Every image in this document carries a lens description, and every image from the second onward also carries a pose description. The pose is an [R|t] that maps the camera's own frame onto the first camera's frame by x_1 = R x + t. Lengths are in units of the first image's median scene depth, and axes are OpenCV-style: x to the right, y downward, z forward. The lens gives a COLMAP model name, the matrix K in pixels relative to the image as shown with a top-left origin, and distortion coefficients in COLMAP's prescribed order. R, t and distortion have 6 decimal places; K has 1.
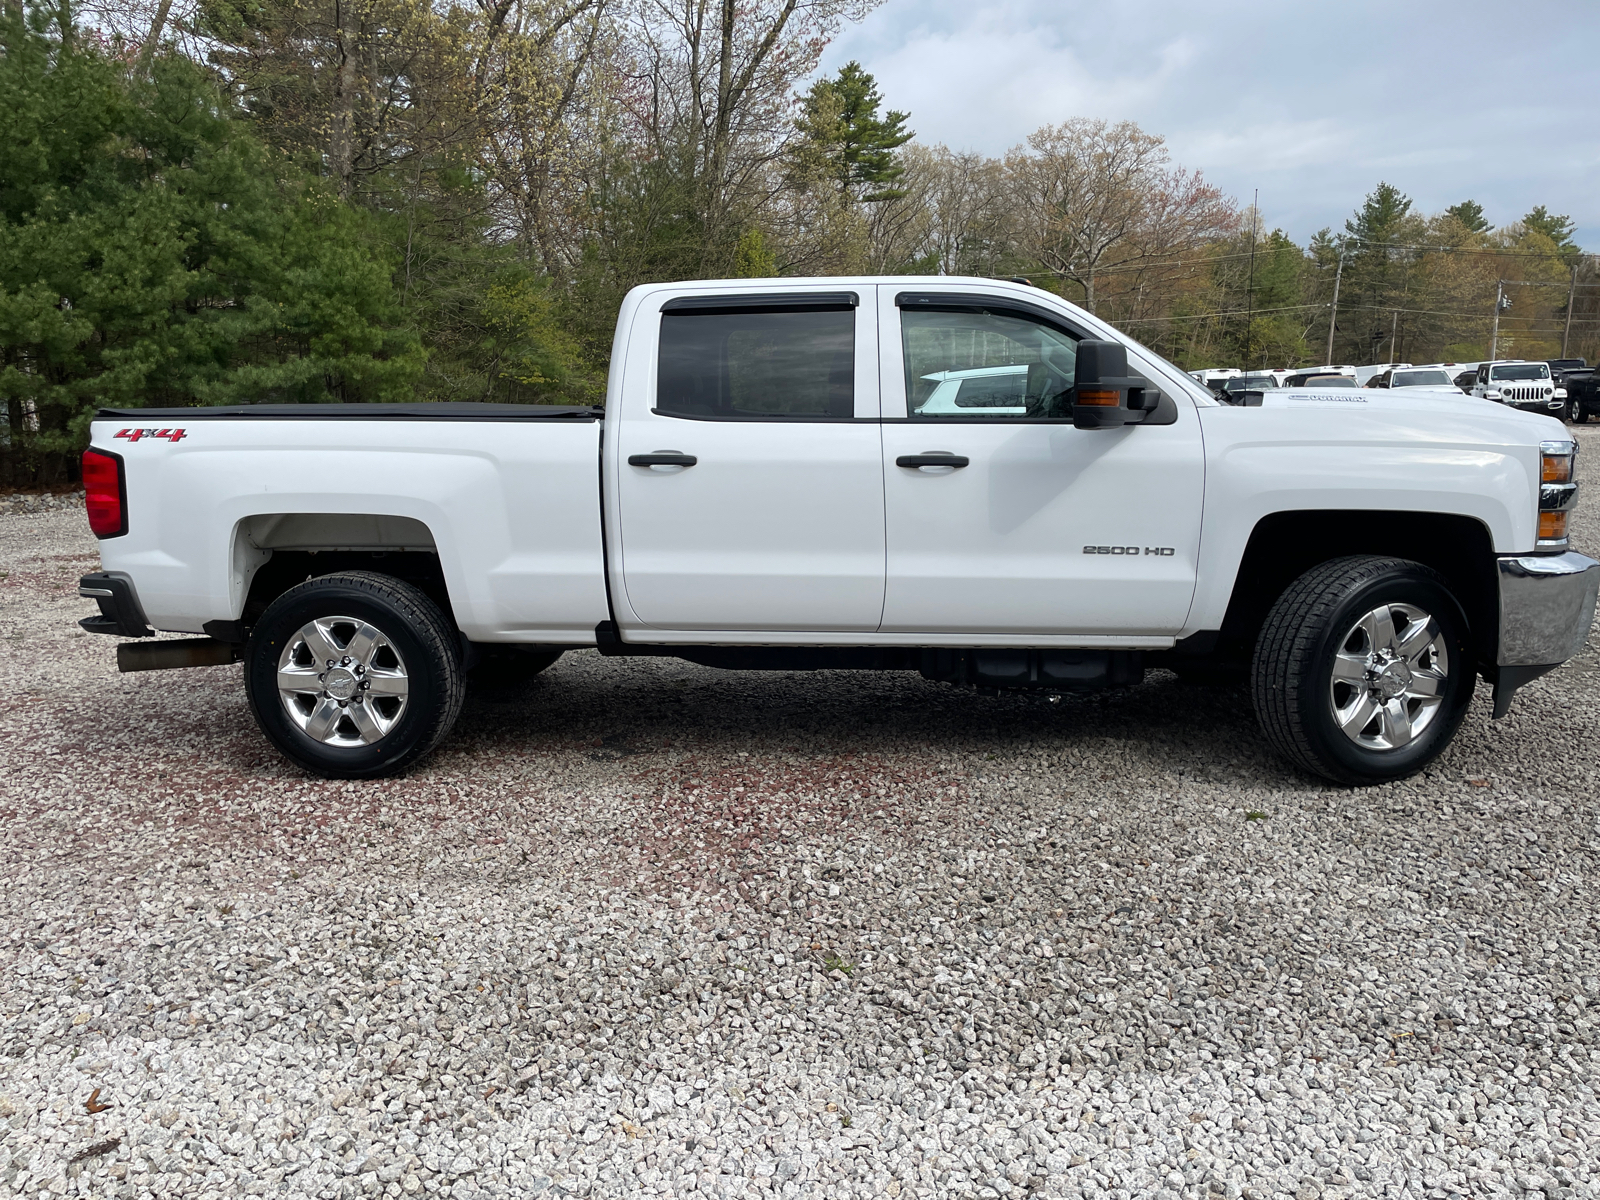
lens RADIAL K [[1220.6, 0, 800.0], [0, 1220.6, 600.0], [0, 0, 1]] dist [0.093205, -0.126698]
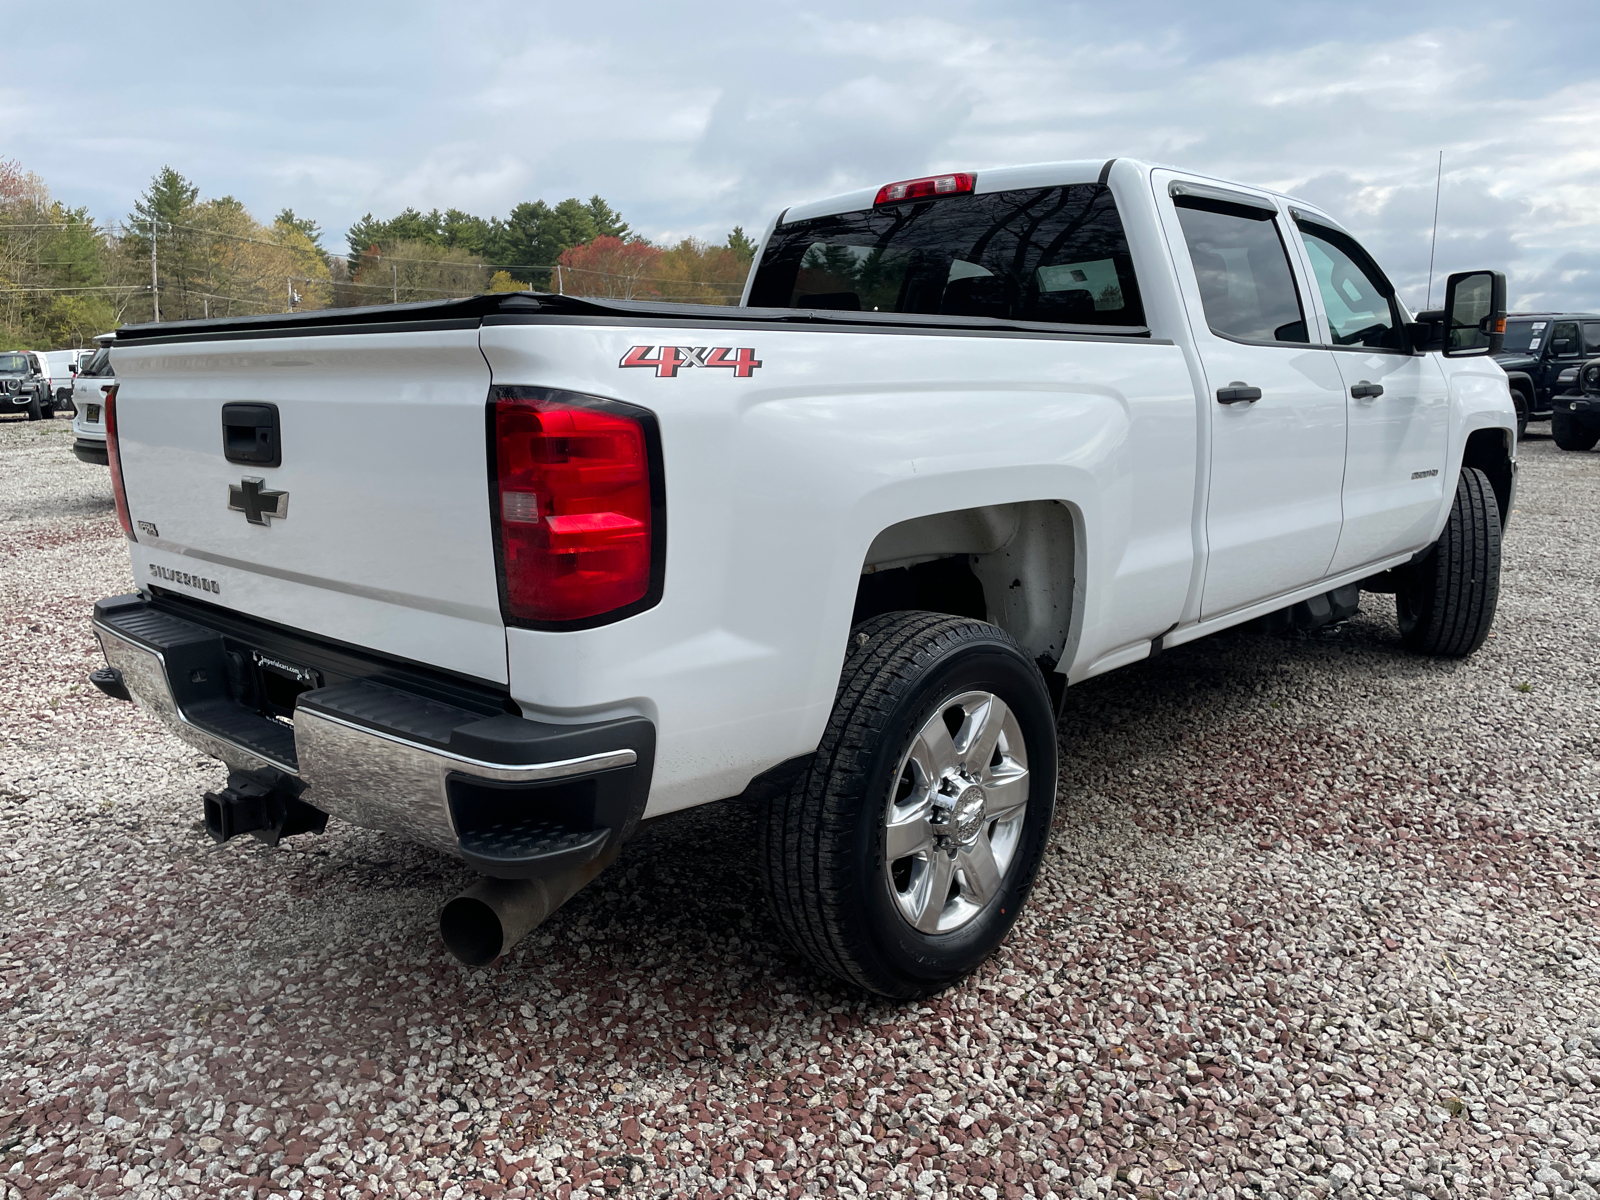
lens RADIAL K [[1211.3, 0, 800.1], [0, 1211.3, 581.6], [0, 0, 1]] dist [0.083855, -0.115789]
pose [[0.600427, -0.130564, 0.788949, -0.773651], [0.134736, 0.988994, 0.061129, -0.073113], [-0.788248, 0.069596, 0.611410, 0.666550]]
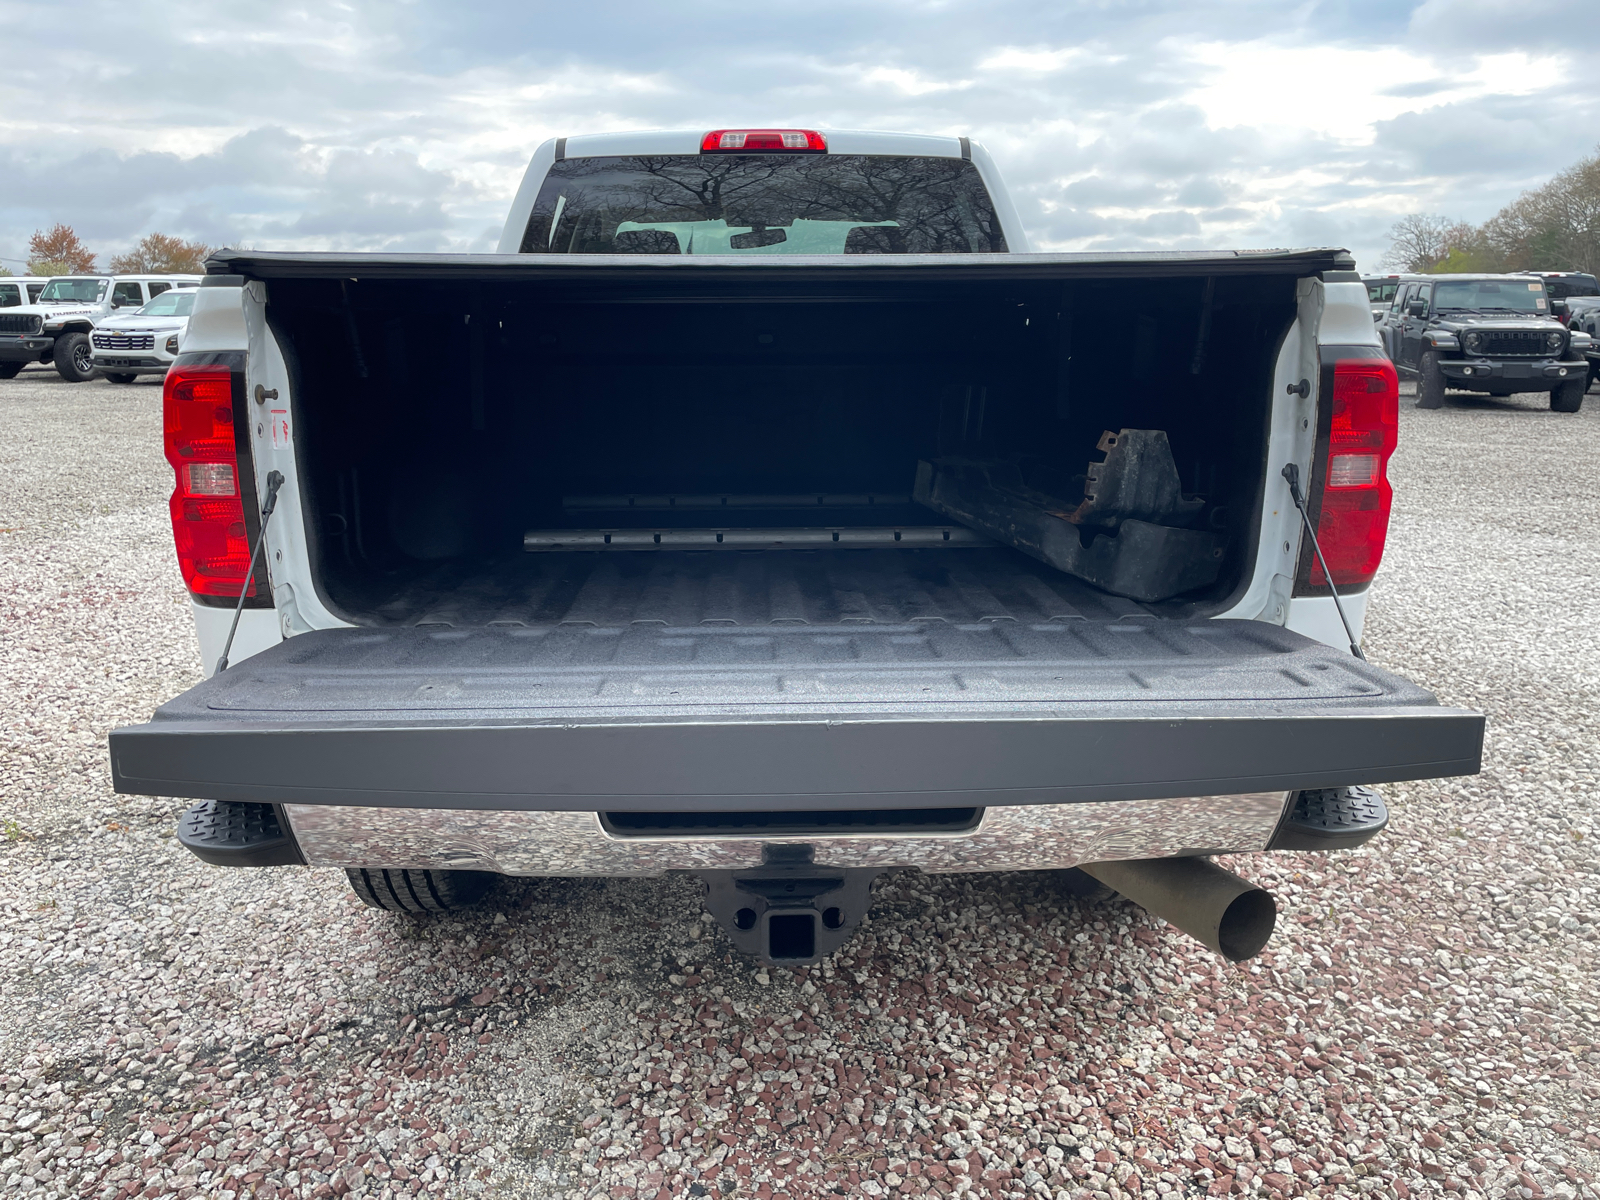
lens RADIAL K [[1220.6, 0, 800.0], [0, 1220.6, 600.0], [0, 0, 1]] dist [0.093205, -0.126698]
pose [[-0.139344, -0.205423, 0.968703, -0.867742], [0.167453, 0.959270, 0.227510, -0.155052], [-0.975983, 0.193915, -0.099269, 1.138709]]
